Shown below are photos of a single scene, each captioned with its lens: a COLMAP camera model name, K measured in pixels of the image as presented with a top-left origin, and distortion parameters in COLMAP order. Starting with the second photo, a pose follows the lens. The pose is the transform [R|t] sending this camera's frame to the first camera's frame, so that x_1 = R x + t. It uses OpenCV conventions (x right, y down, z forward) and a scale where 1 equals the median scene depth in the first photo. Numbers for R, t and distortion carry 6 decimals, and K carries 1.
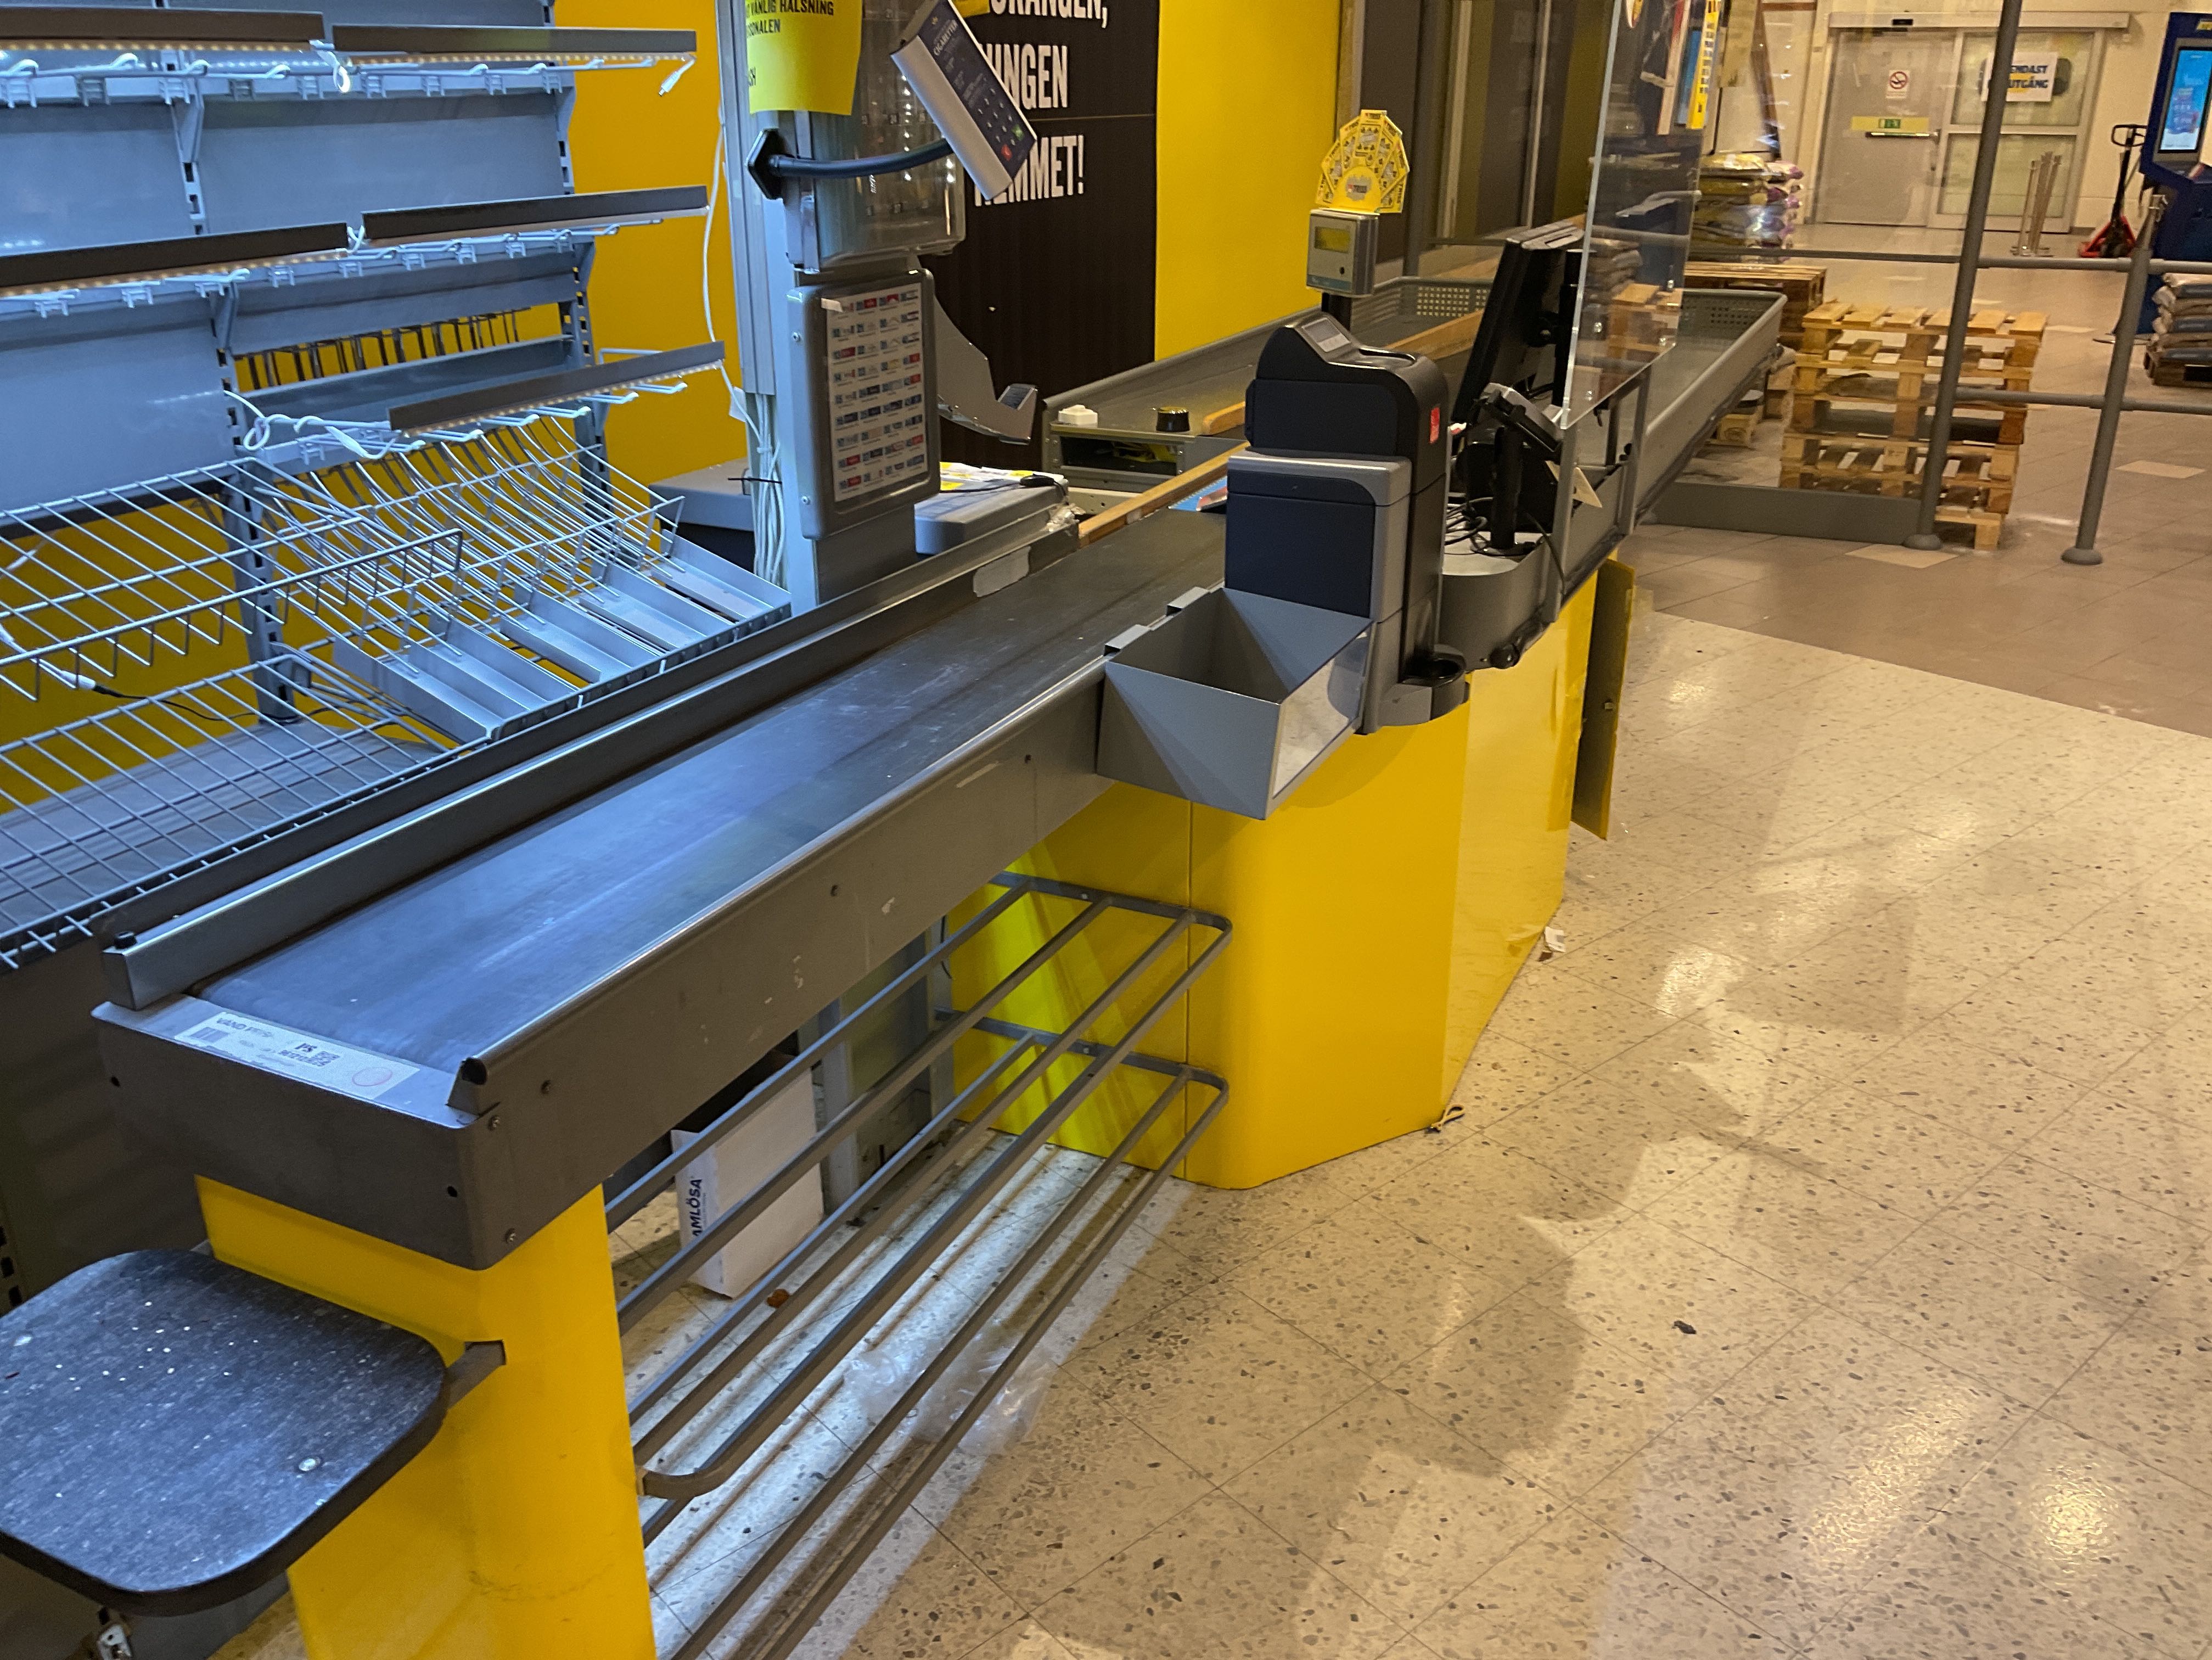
lens RADIAL K [[1840.8, 0, 1107.0], [0, 1840.8, 844.7], [0, 0, 1]] dist [0.037174, -0.087887]
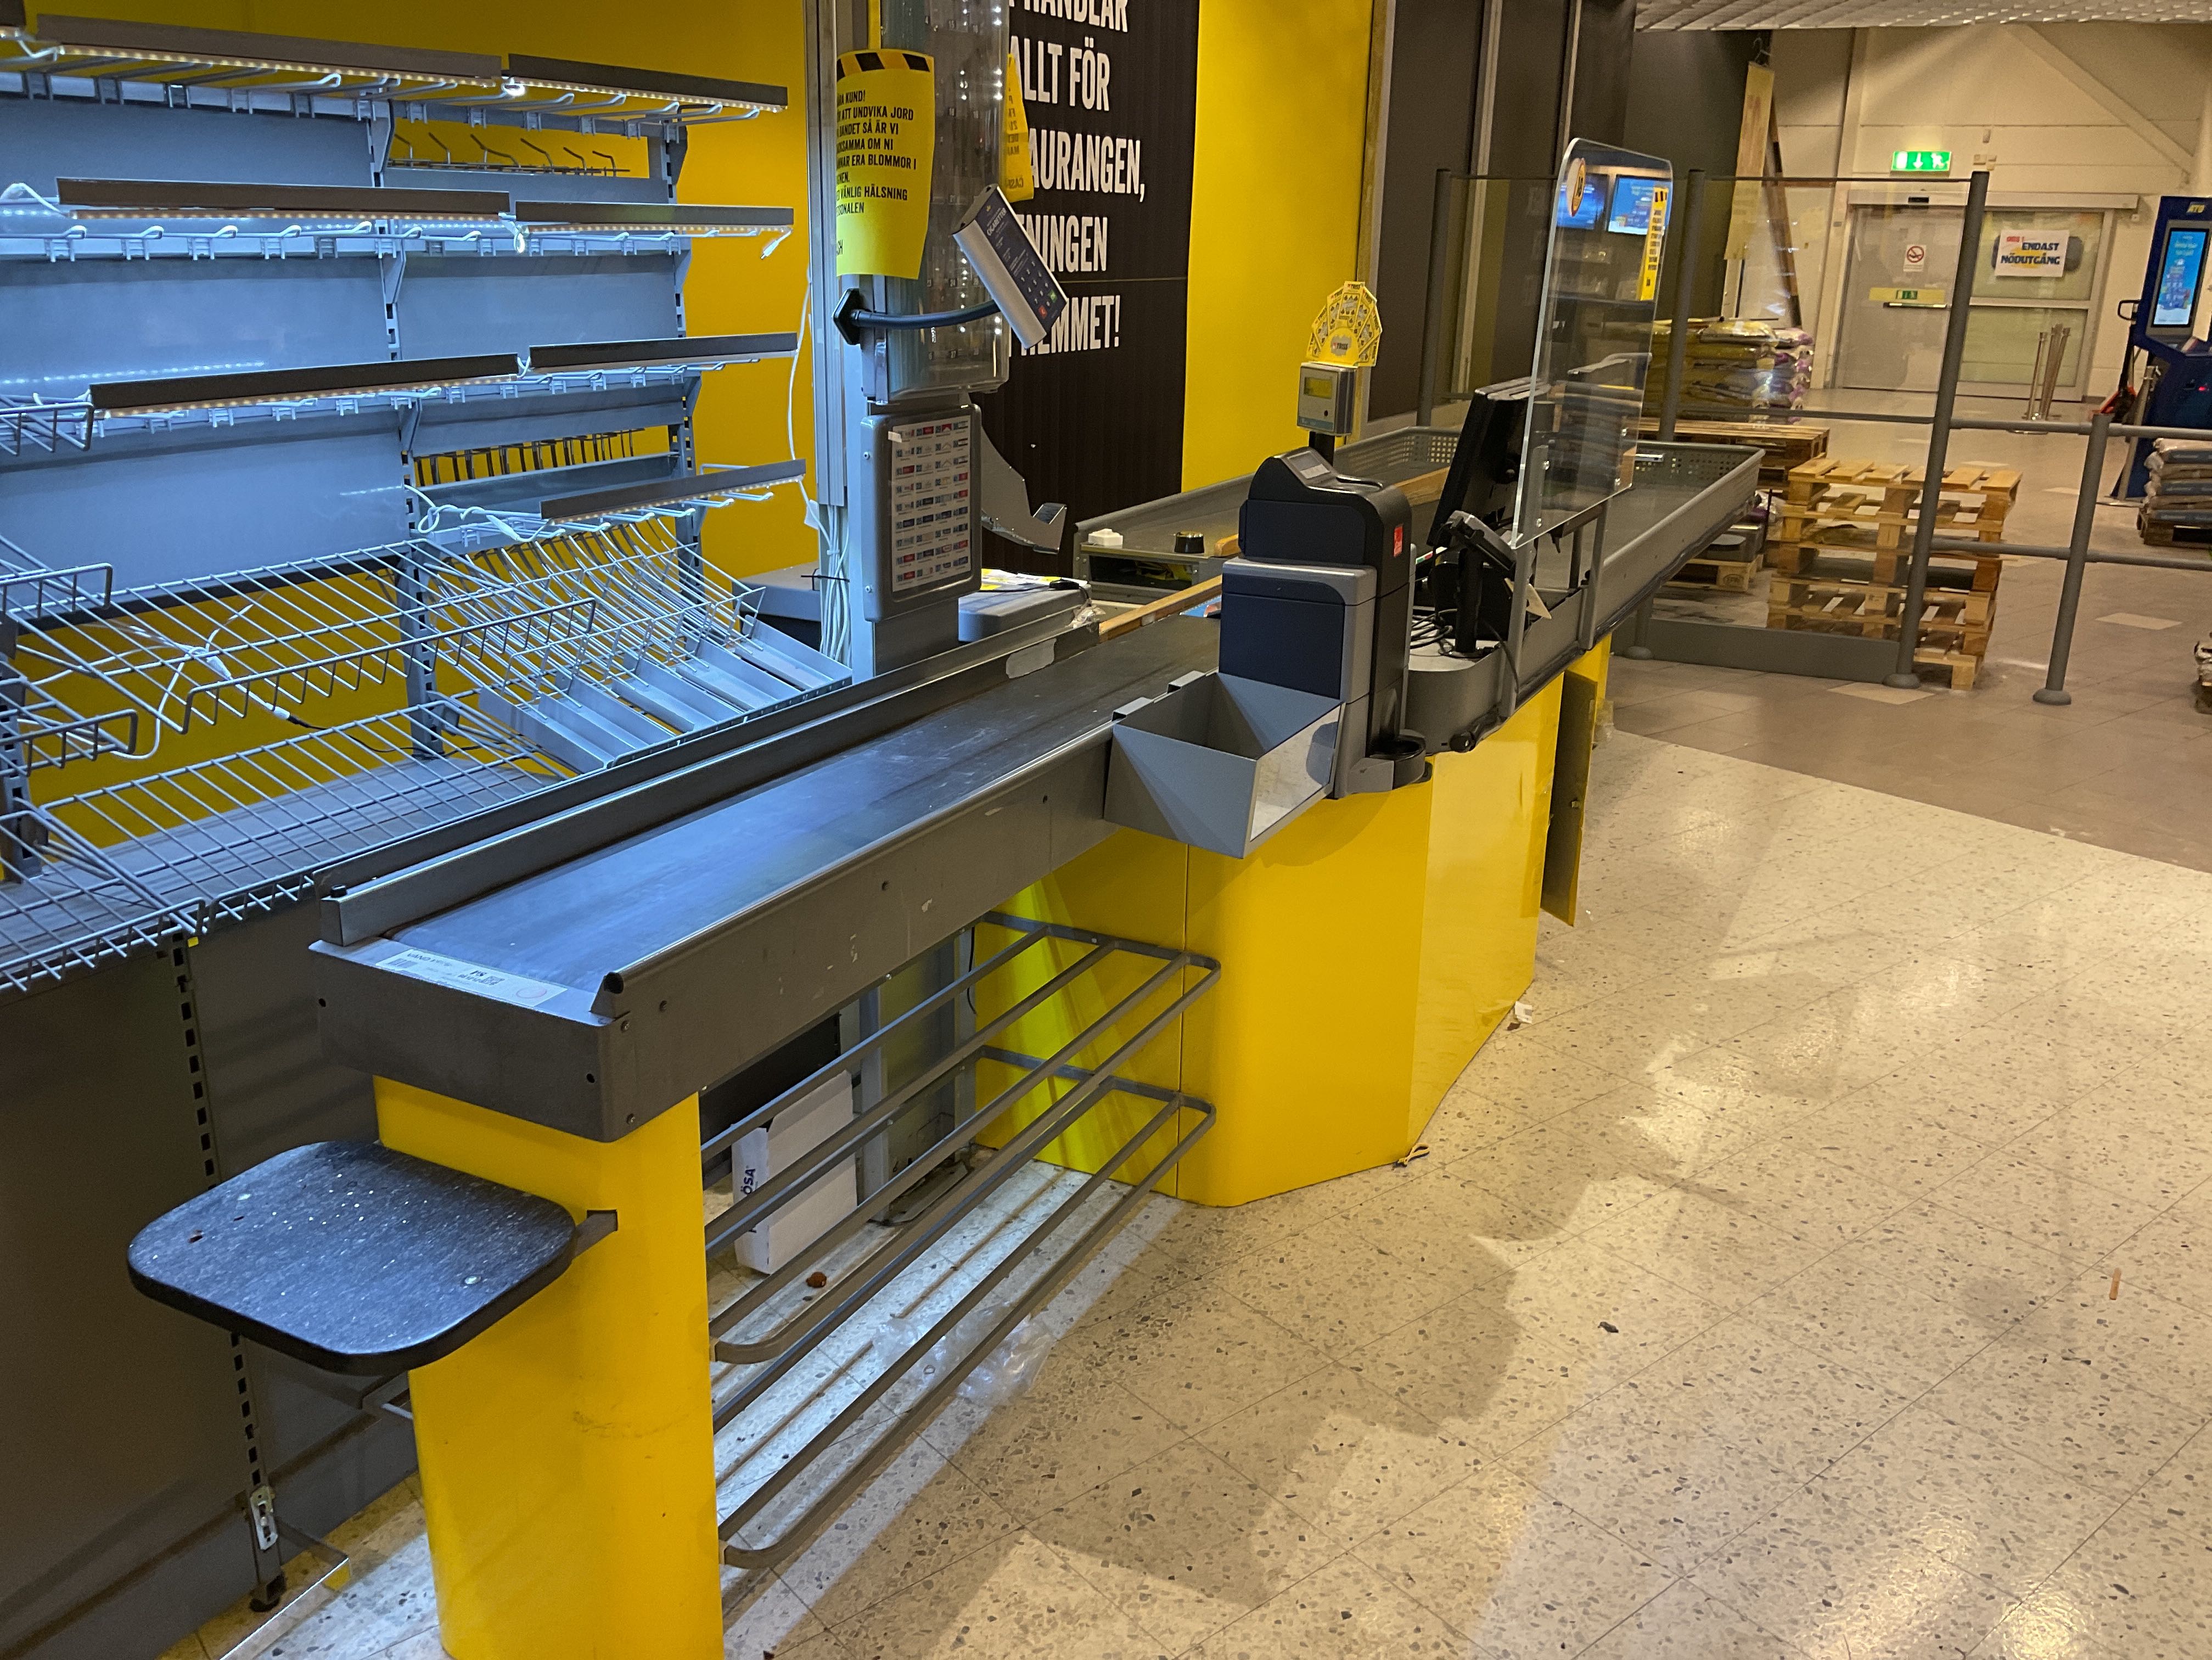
lens RADIAL K [[1840.8, 0, 1100.9], [0, 1840.8, 831.0], [0, 0, 1]] dist [0.037174, -0.087887]
pose [[0.999411, 0.026442, -0.021880, 0.016841], [-0.028144, 0.996275, -0.081511, 0.058769], [0.019643, 0.082079, 0.996432, -0.166220]]
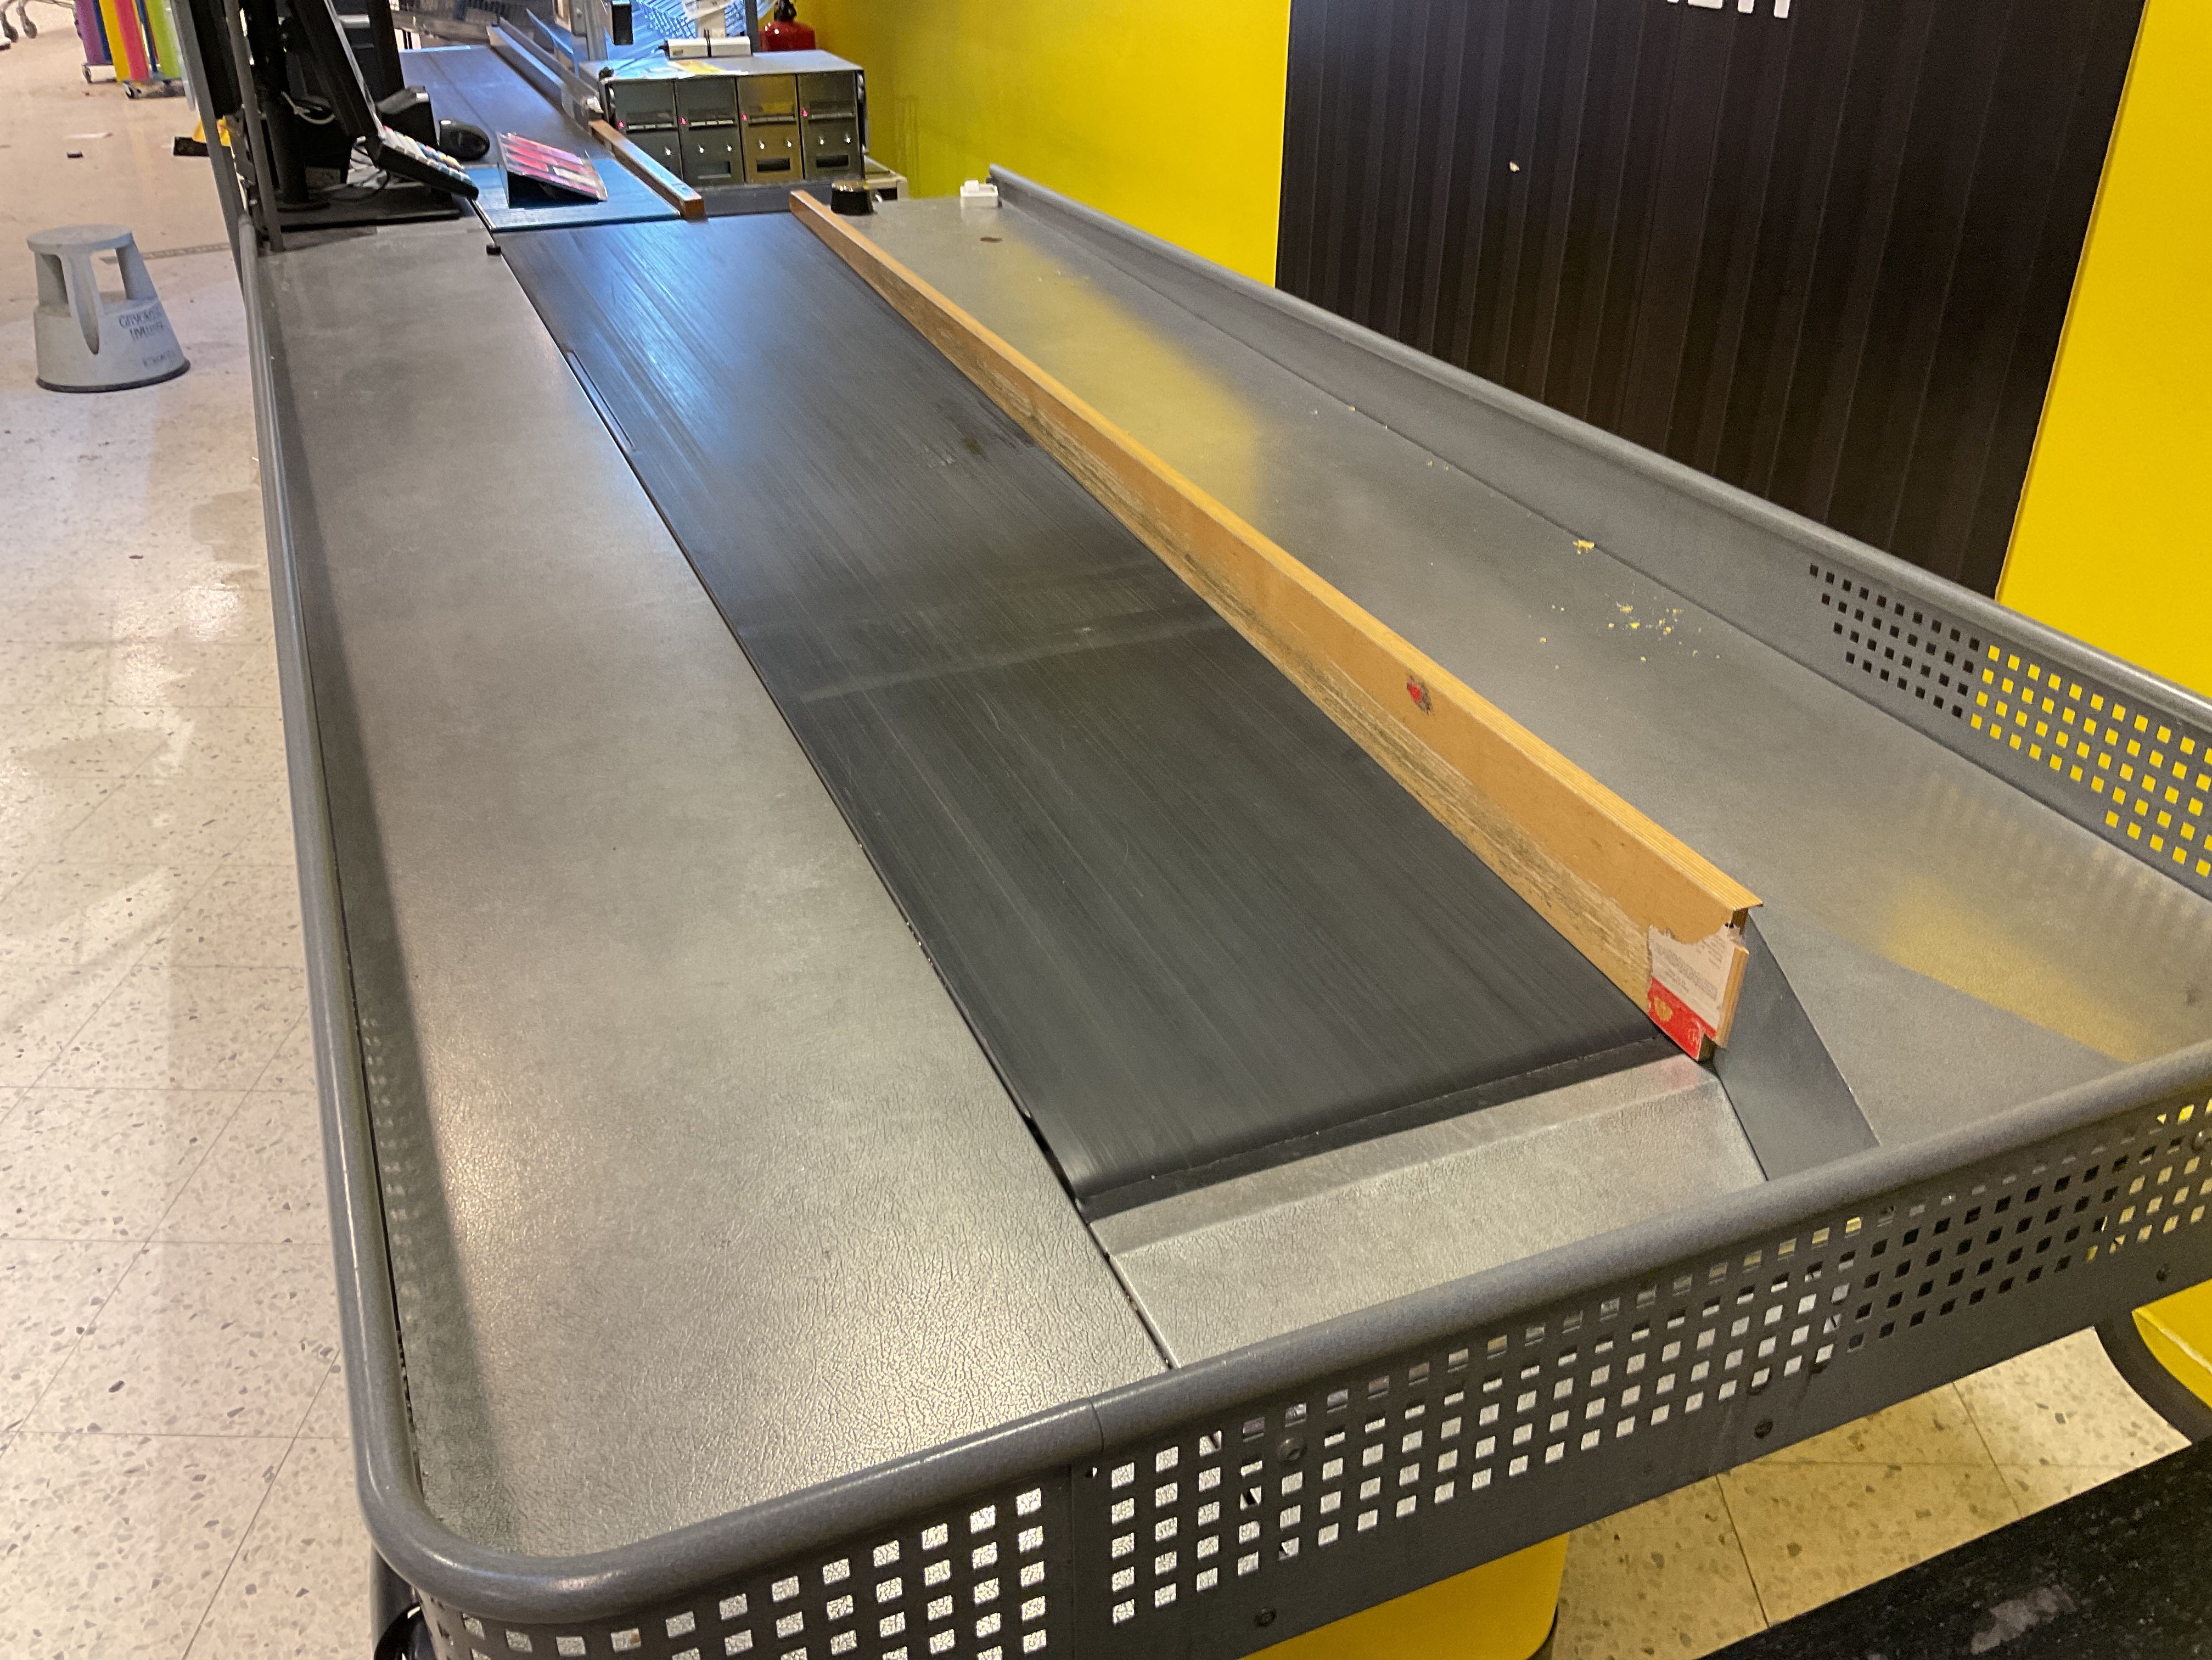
lens RADIAL K [[1840.8, 0, 1085.7], [0, 1840.8, 836.8], [0, 0, 1]] dist [0.037174, -0.087887]
pose [[-0.680375, 0.359795, -0.638466, 0.891911], [-0.280562, 0.676949, 0.680460, -0.950692], [0.677034, 0.642097, -0.359634, 2.360527]]
